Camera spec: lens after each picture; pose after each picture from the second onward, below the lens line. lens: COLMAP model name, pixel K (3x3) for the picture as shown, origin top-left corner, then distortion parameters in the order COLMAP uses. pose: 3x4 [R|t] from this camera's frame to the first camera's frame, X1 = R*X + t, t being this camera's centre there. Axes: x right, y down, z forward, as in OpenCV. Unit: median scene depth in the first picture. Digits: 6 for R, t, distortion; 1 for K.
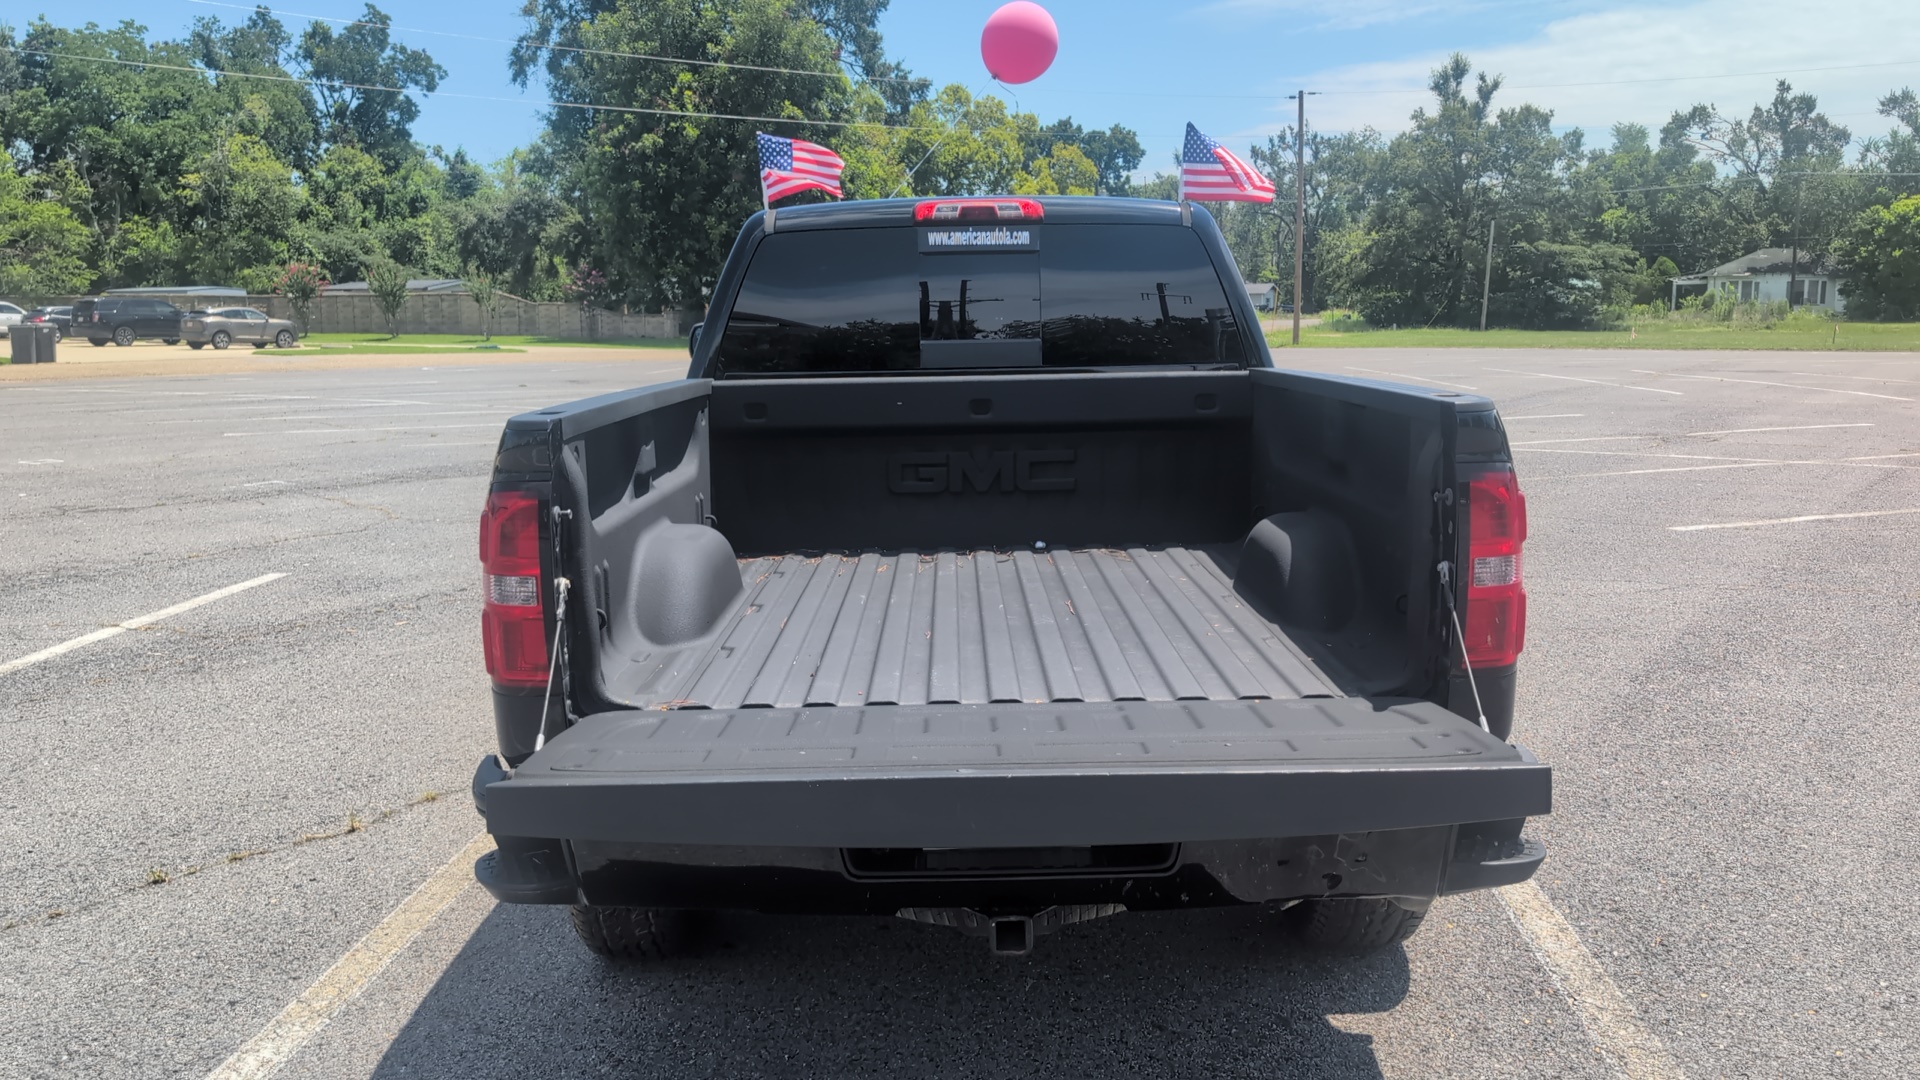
lens RADIAL K [[1622.0, 0, 962.5], [0, 1622.0, 537.4], [0, 0, 1]] dist [0.013906, -0.009622]
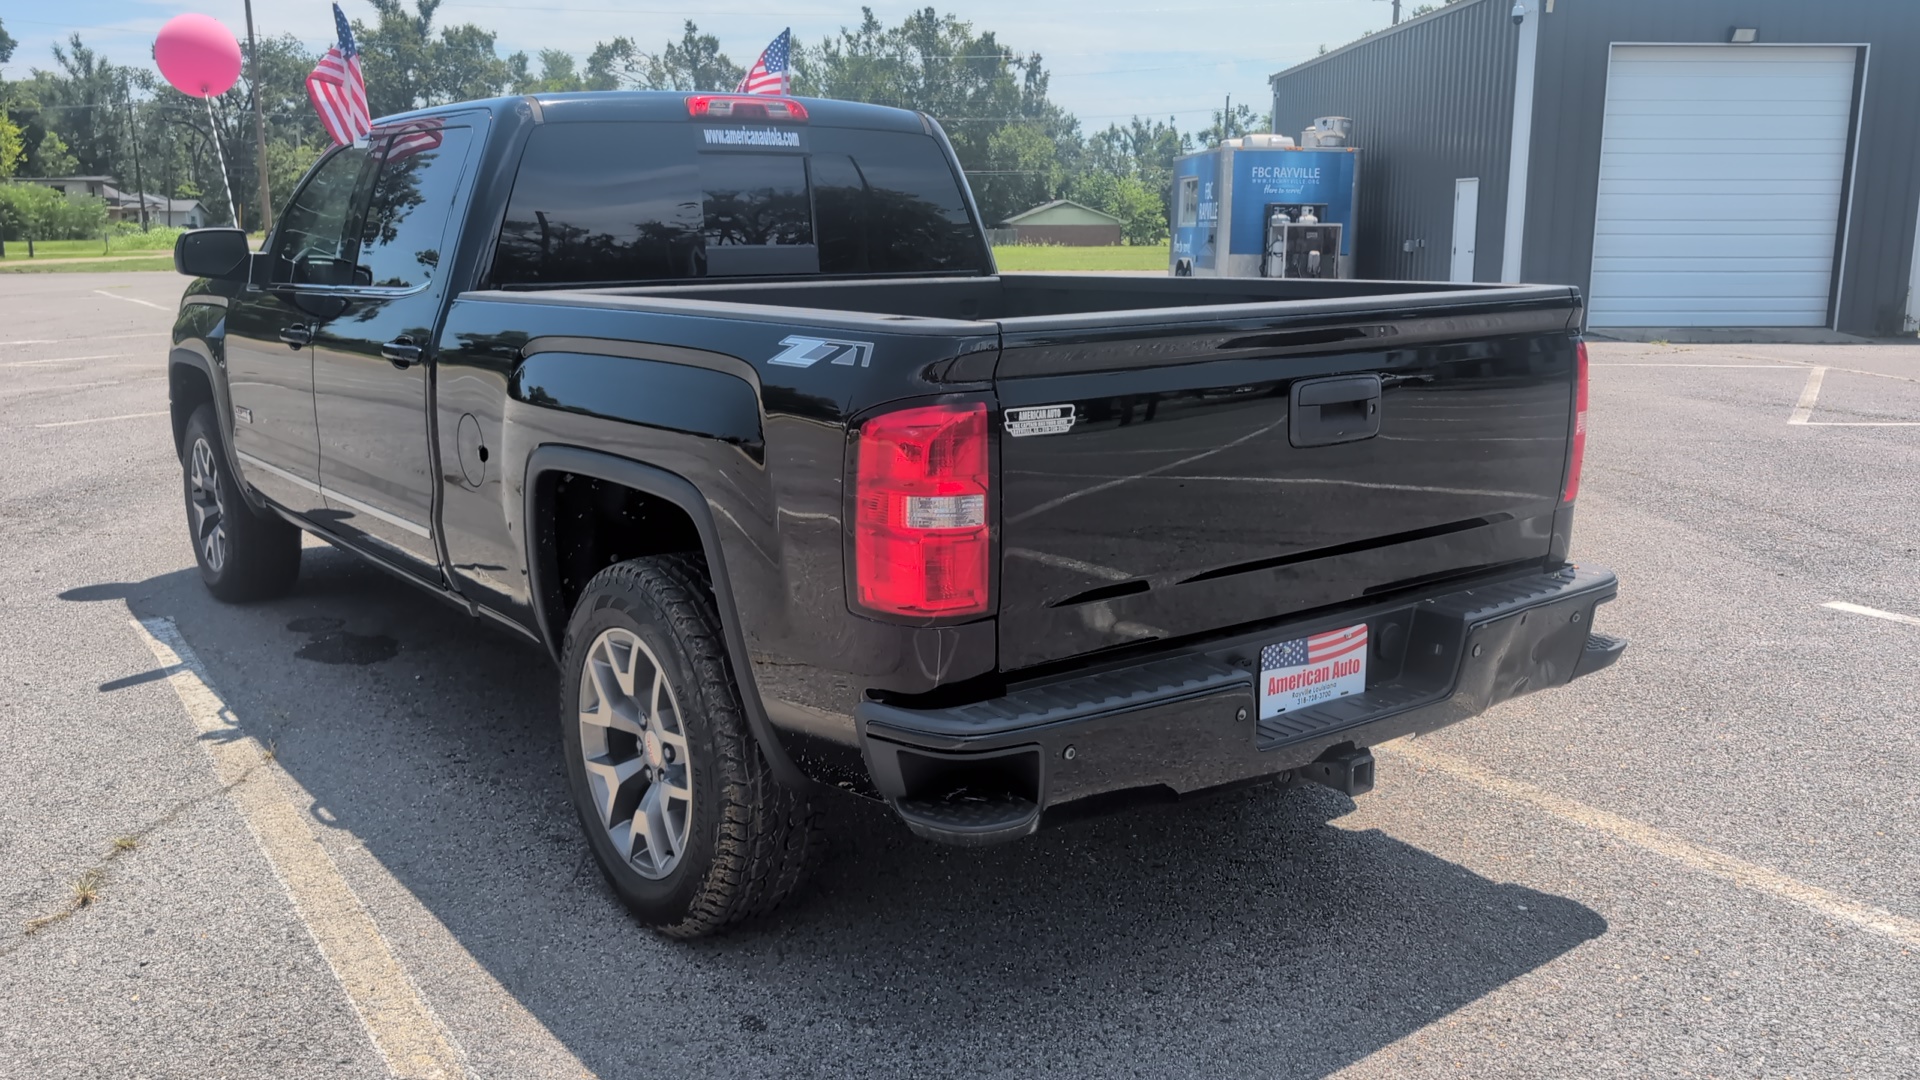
lens RADIAL K [[1622.0, 0, 962.5], [0, 1622.0, 537.4], [0, 0, 1]] dist [0.013906, -0.009622]
pose [[0.807357, -0.104687, 0.580702, -0.025927], [0.077341, 0.994420, 0.071743, -0.000560], [-0.584972, -0.013011, 0.810949, 0.008442]]
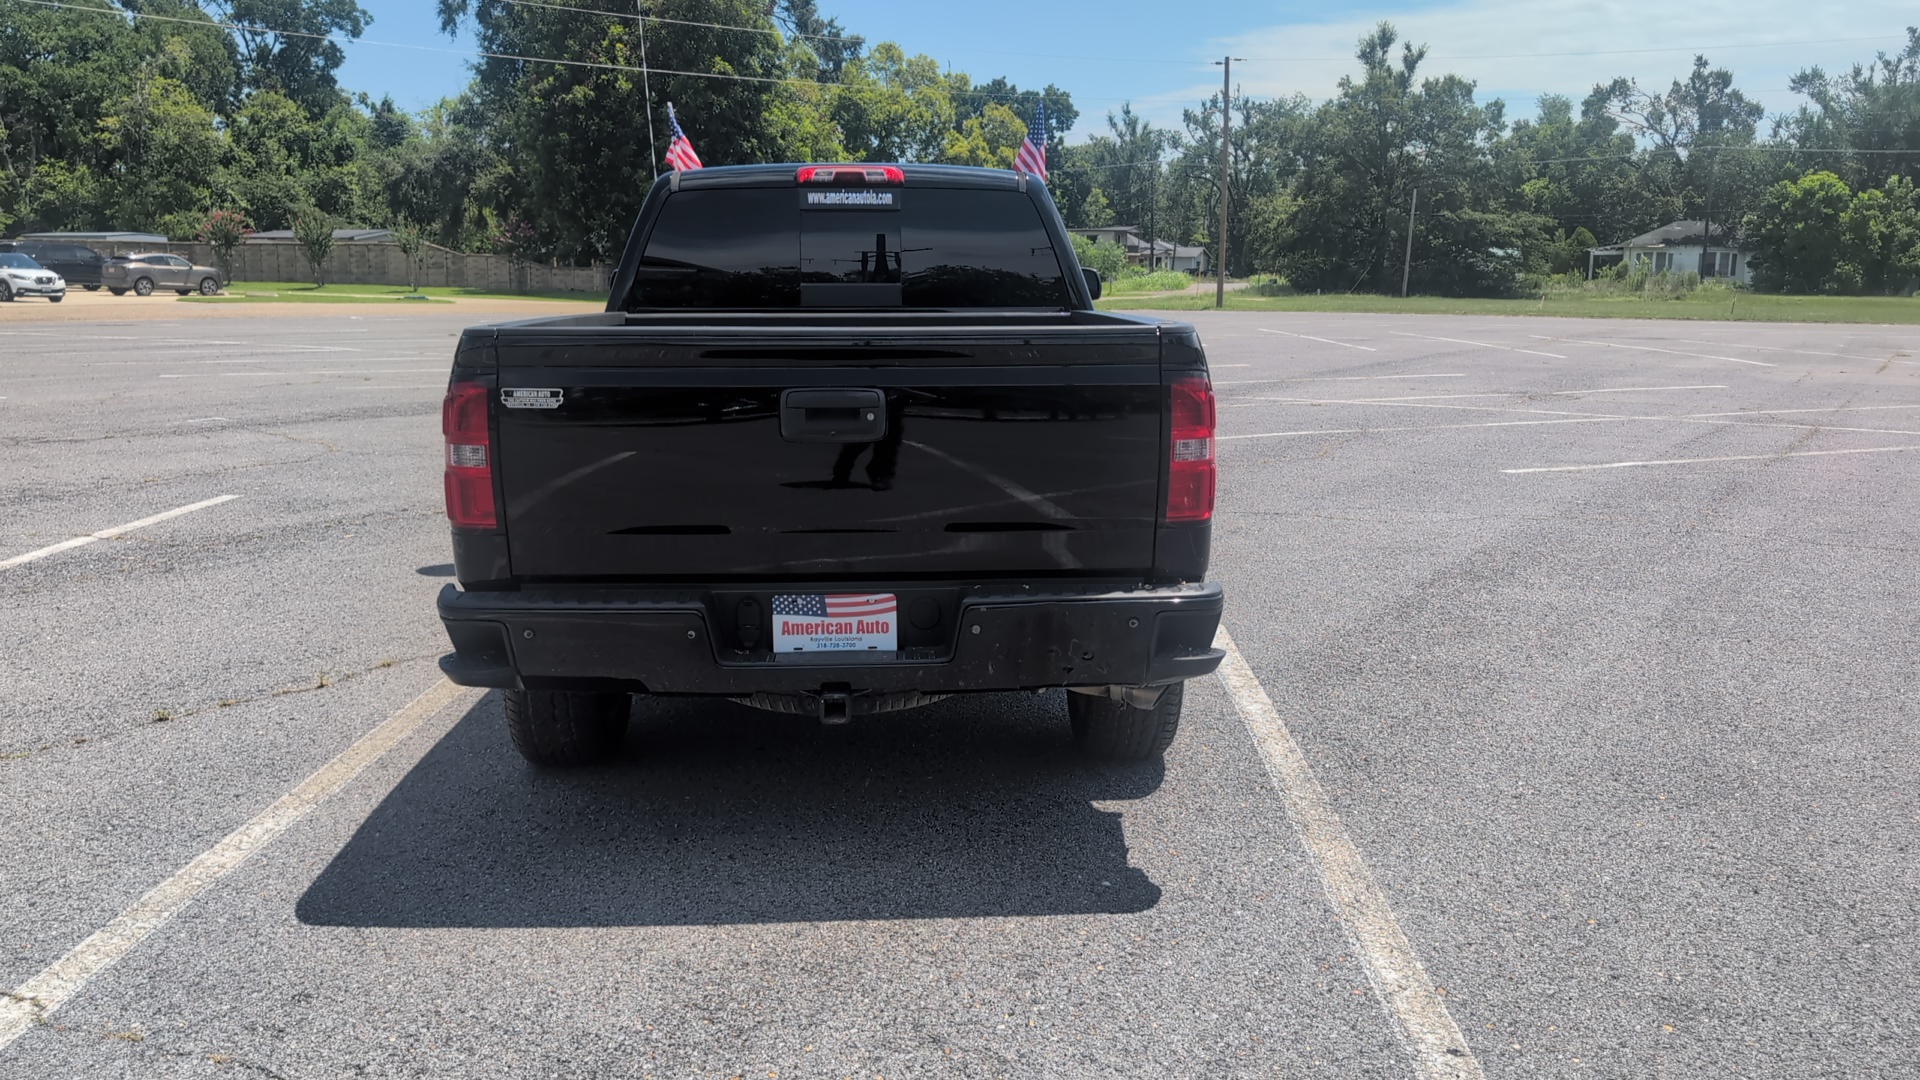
lens RADIAL K [[1622.0, 0, 962.5], [0, 1622.0, 537.4], [0, 0, 1]] dist [0.013906, -0.009622]
pose [[0.999088, 0.008966, 0.041751, 0.002520], [-0.009978, 0.999660, 0.024096, 0.002063], [-0.041520, -0.024491, 0.998837, -0.011805]]
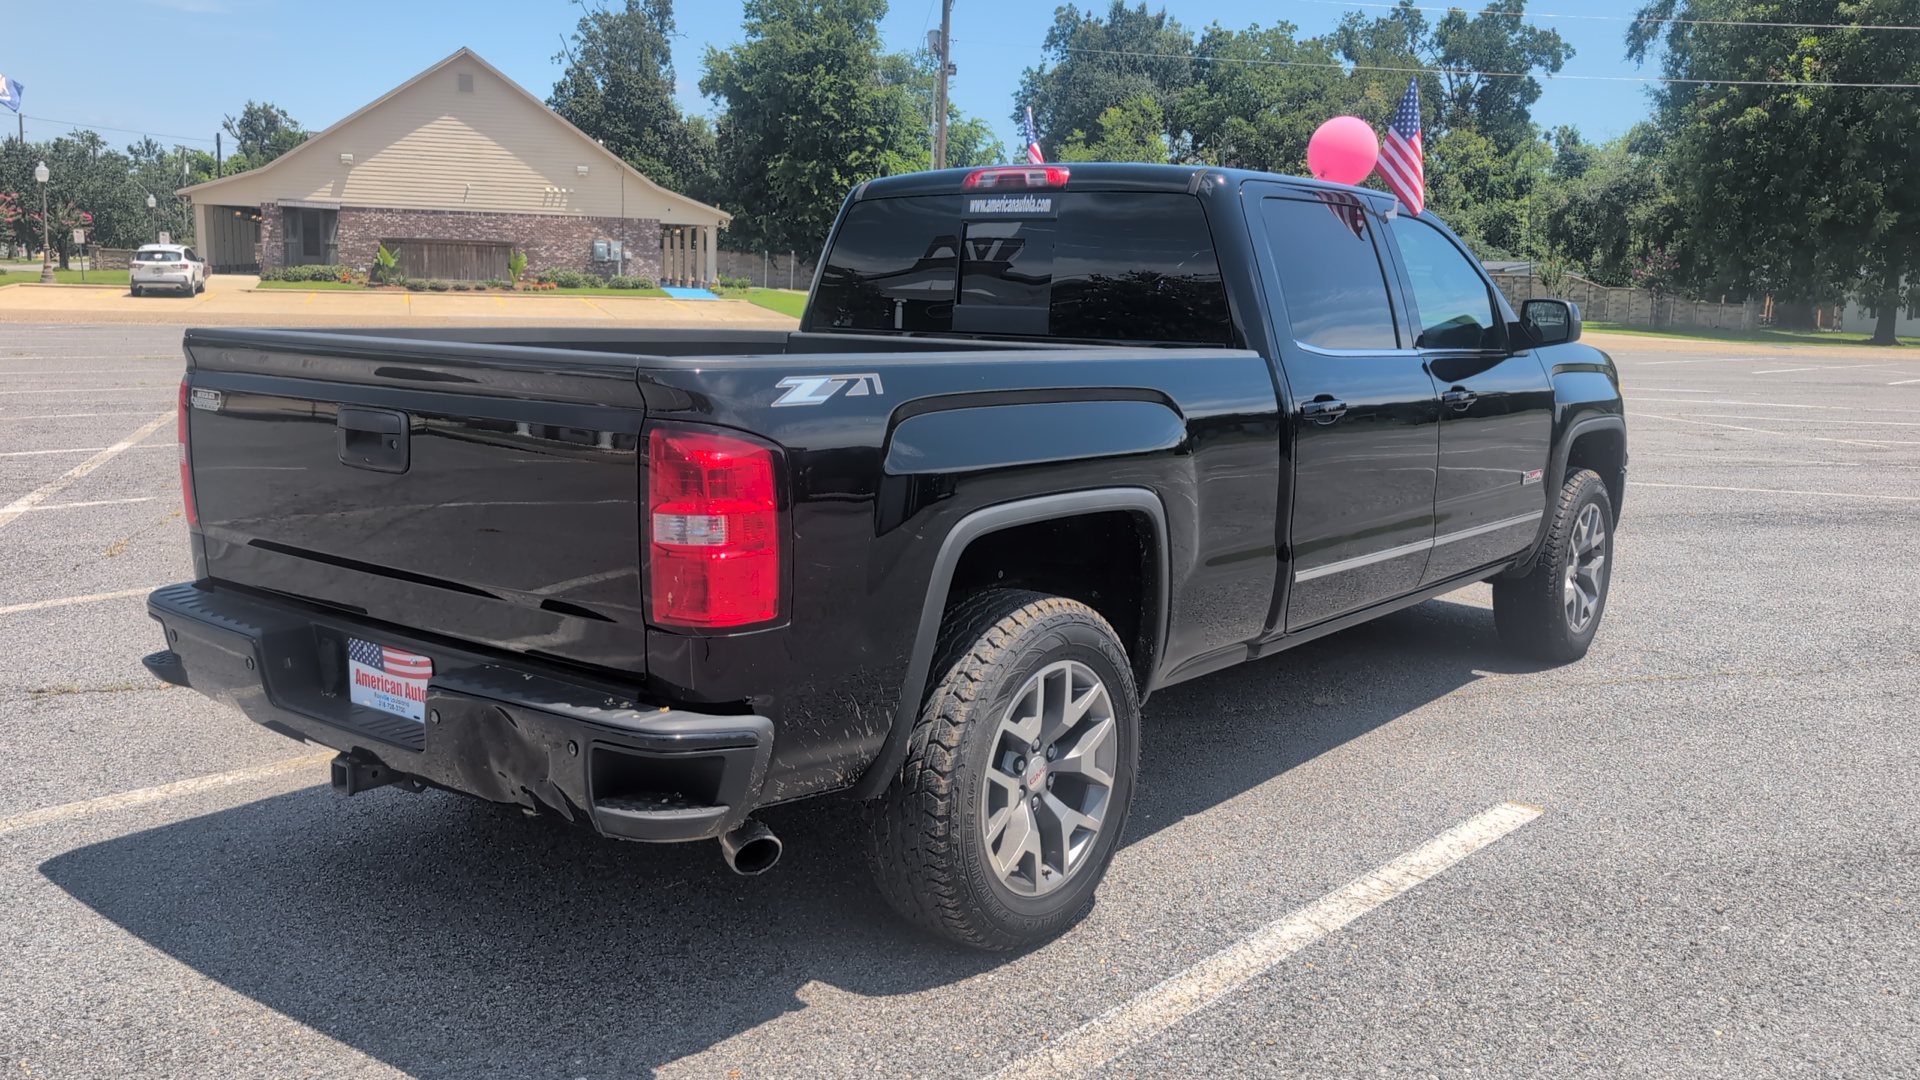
lens RADIAL K [[1621.4, 0, 972.4], [0, 1621.4, 540.2], [0, 0, 1]] dist [0.007594, -0.002873]
pose [[0.785880, 0.129732, -0.604618, 0.034972], [-0.122307, 0.991040, 0.053672, -0.001602], [0.606163, 0.031769, 0.794706, 0.010384]]
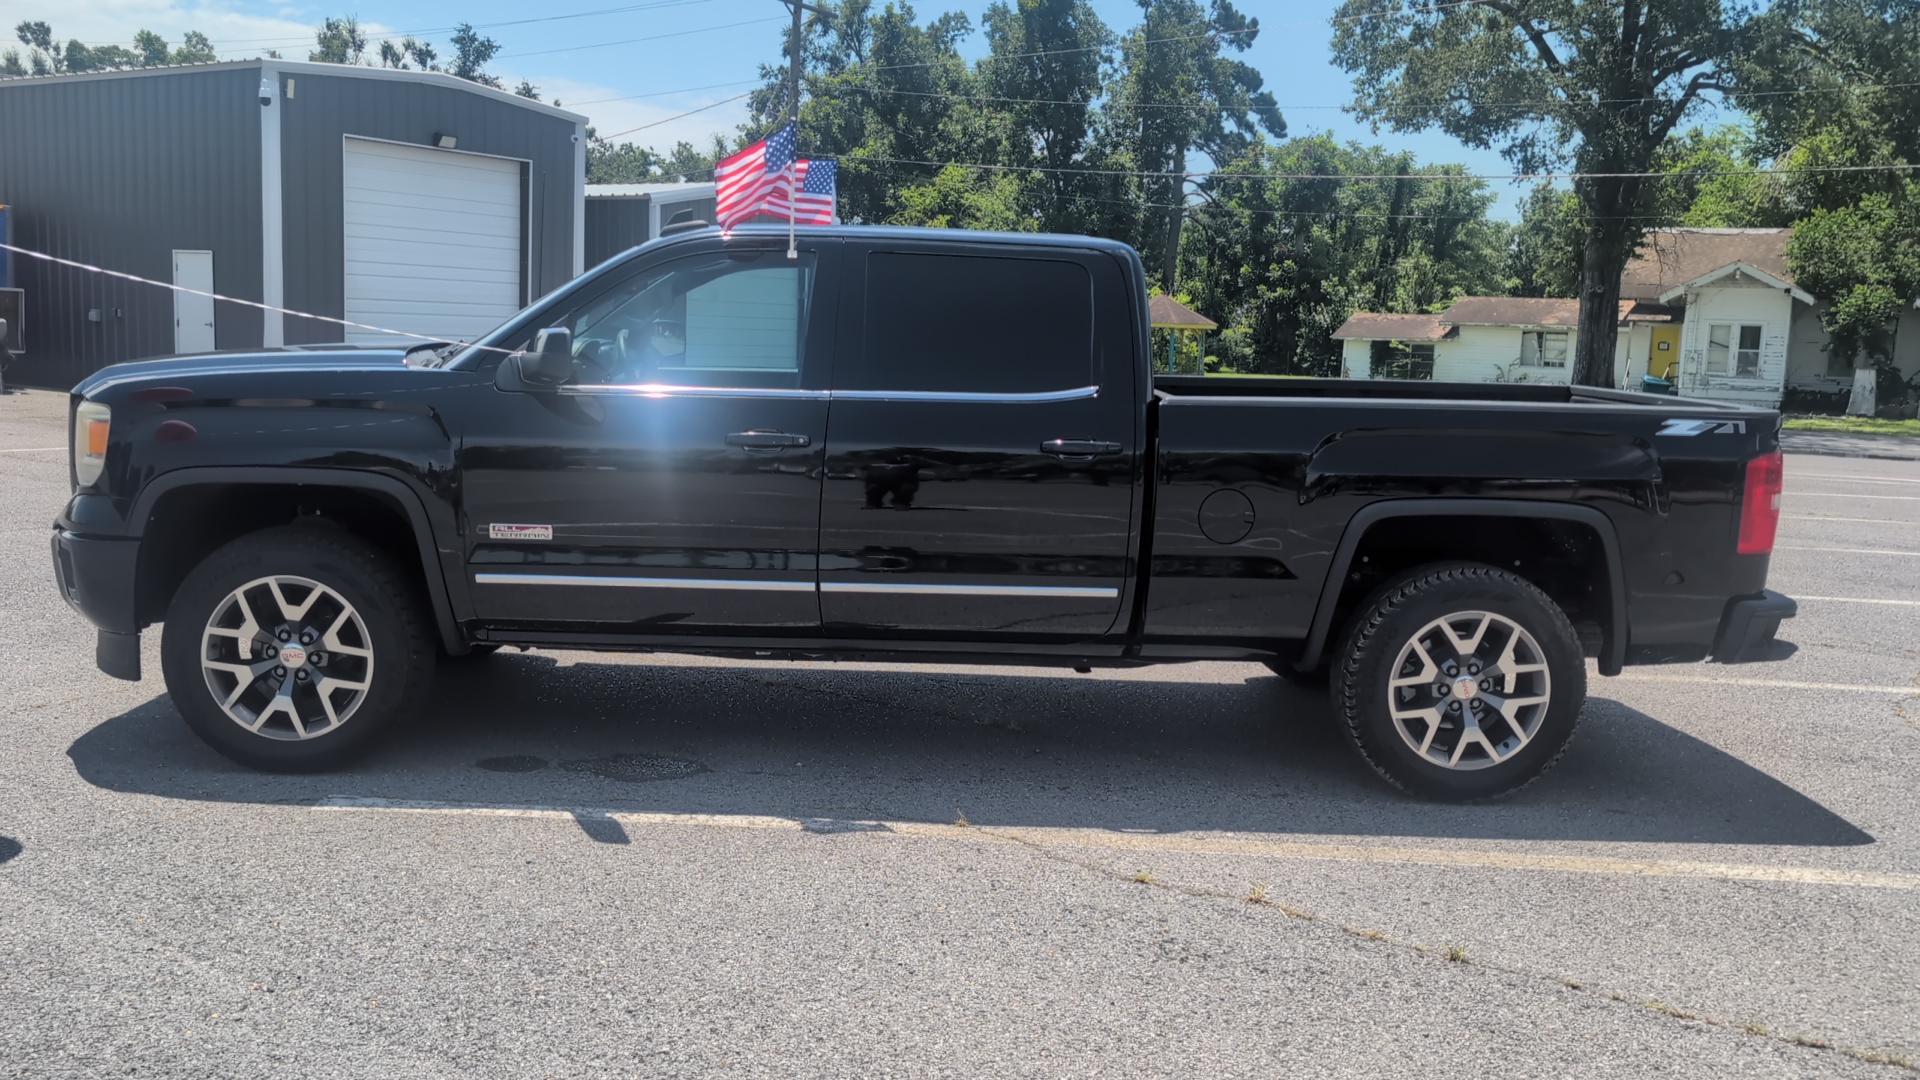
lens RADIAL K [[1606.4, 0, 960.0], [0, 1606.4, 540.0], [0, 0, 1]] dist [0.089775, -0.159668]
pose [[-0.025832, -0.128168, 0.991416, -0.069341], [0.106441, 0.985757, 0.130210, -0.008753], [-0.993983, 0.108890, -0.011822, 0.064047]]
